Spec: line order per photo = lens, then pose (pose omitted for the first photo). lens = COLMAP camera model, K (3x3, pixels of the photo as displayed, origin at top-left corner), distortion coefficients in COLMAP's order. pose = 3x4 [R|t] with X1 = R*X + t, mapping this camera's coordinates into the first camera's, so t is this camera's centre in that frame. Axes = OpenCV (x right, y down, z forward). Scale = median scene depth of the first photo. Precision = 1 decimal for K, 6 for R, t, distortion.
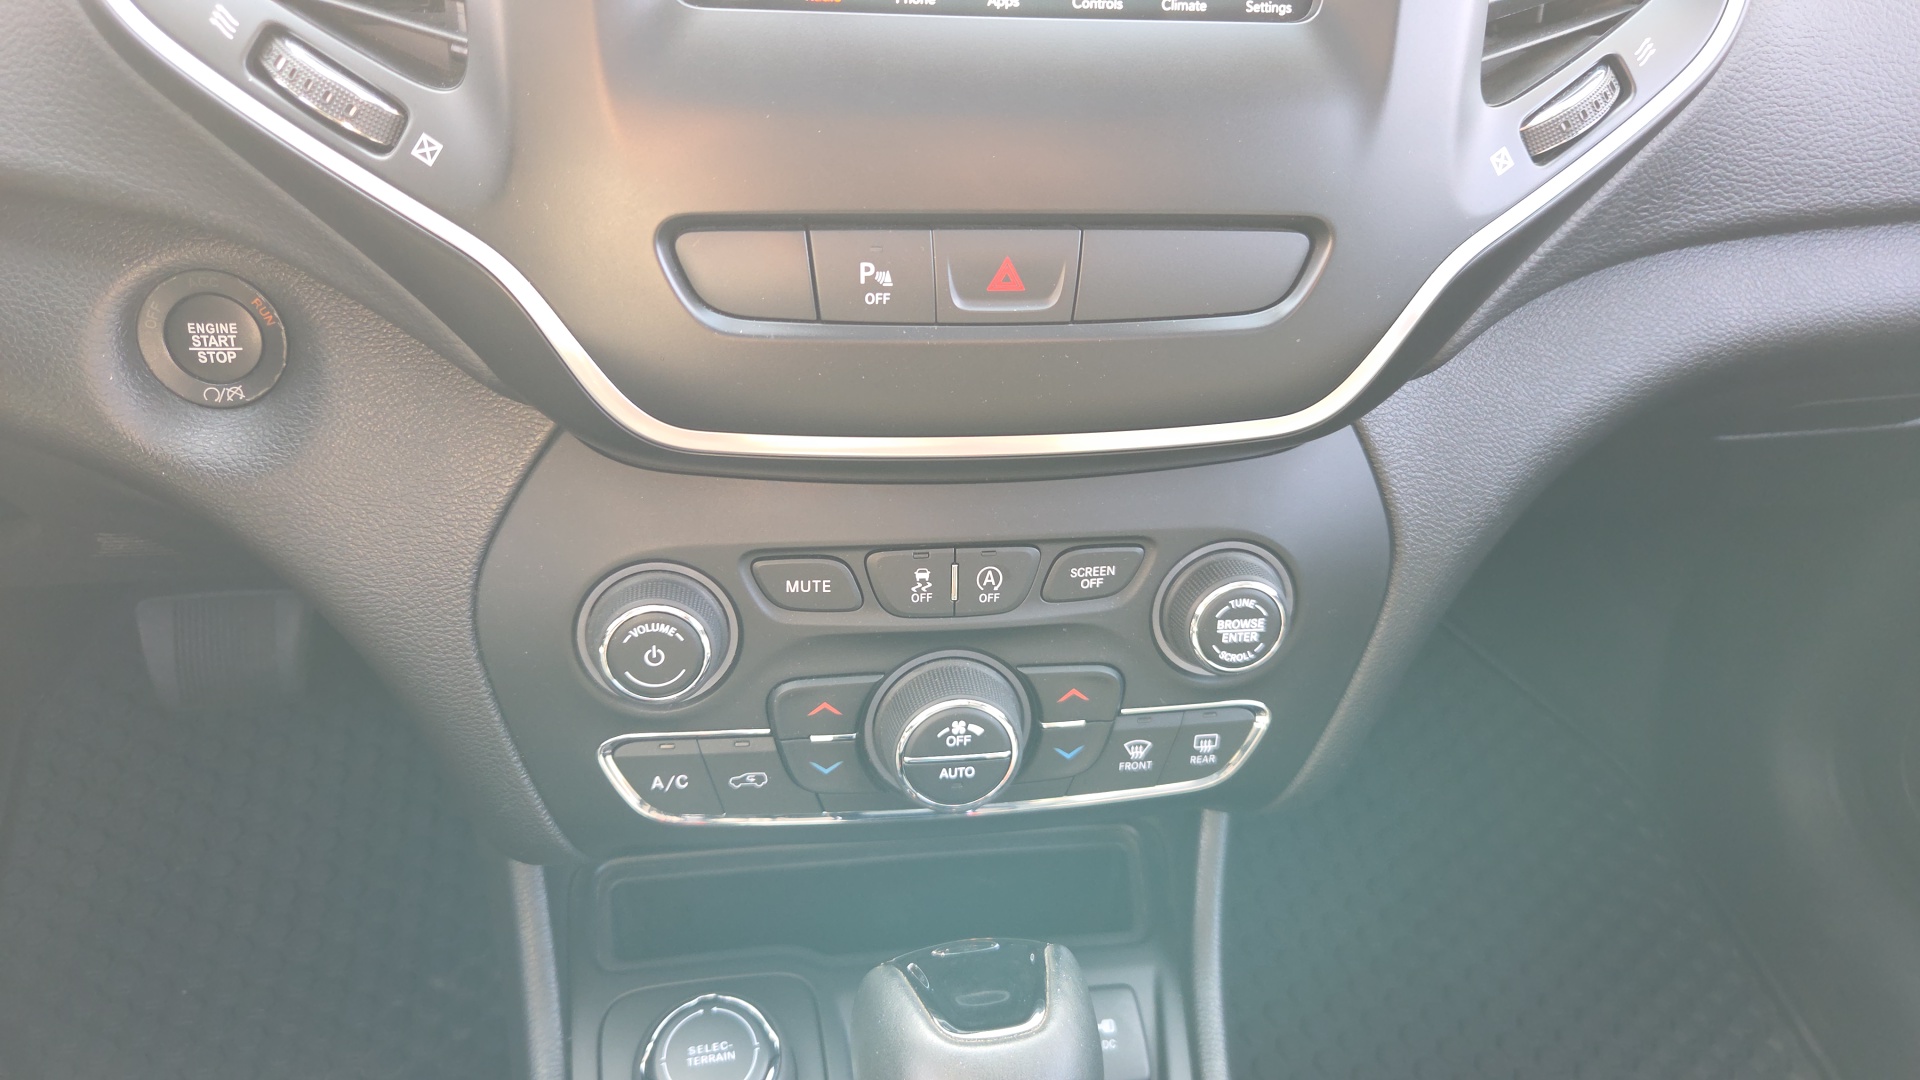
lens RADIAL K [[1299.7, 0, 955.0], [0, 1299.7, 487.6], [0, 0, 1]] dist [0.061046, -0.051749]
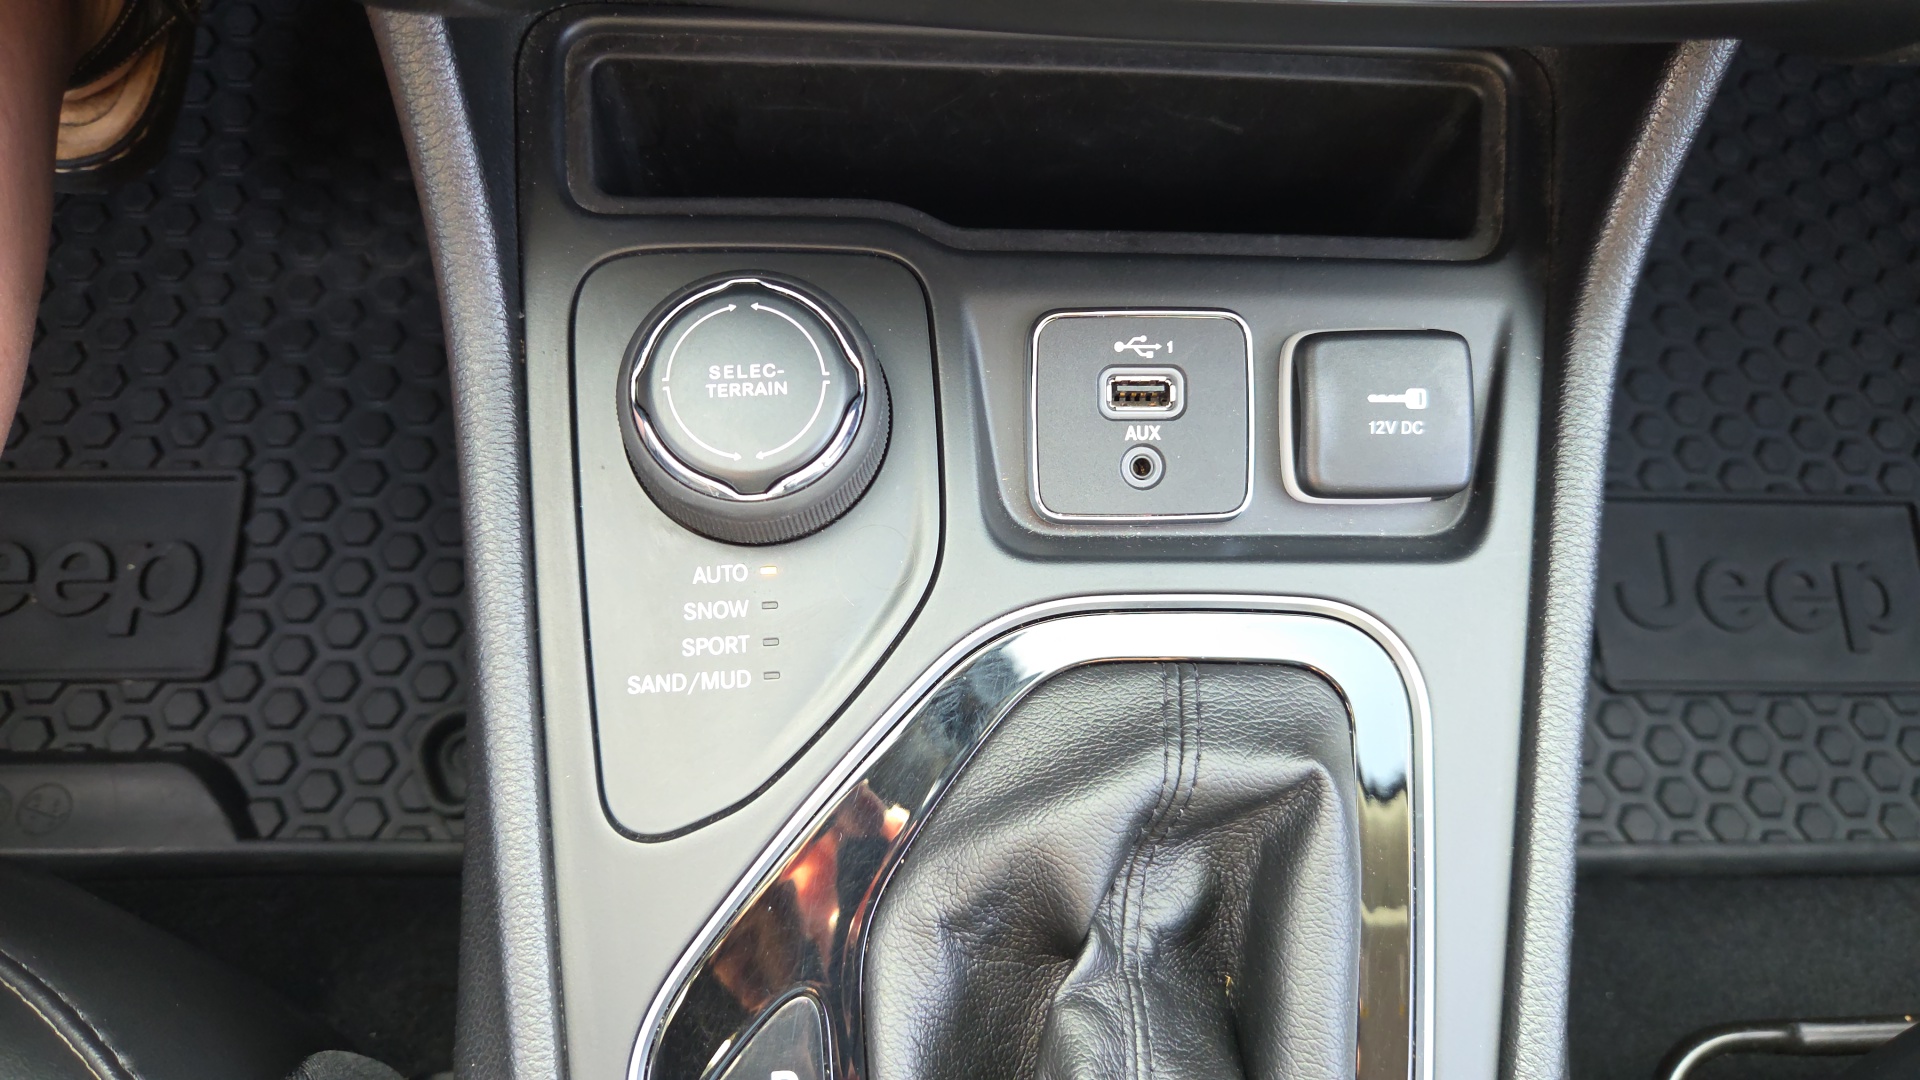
lens RADIAL K [[1271.3, 0, 960.0], [0, 1271.3, 540.0], [0, 0, 1]] dist [-0.002711, -0.000360]
pose [[0.991851, 0.121848, -0.037201, -0.060327], [-0.075299, 0.796214, 0.600311, 0.136561], [0.102766, -0.592618, 0.798901, 0.497292]]
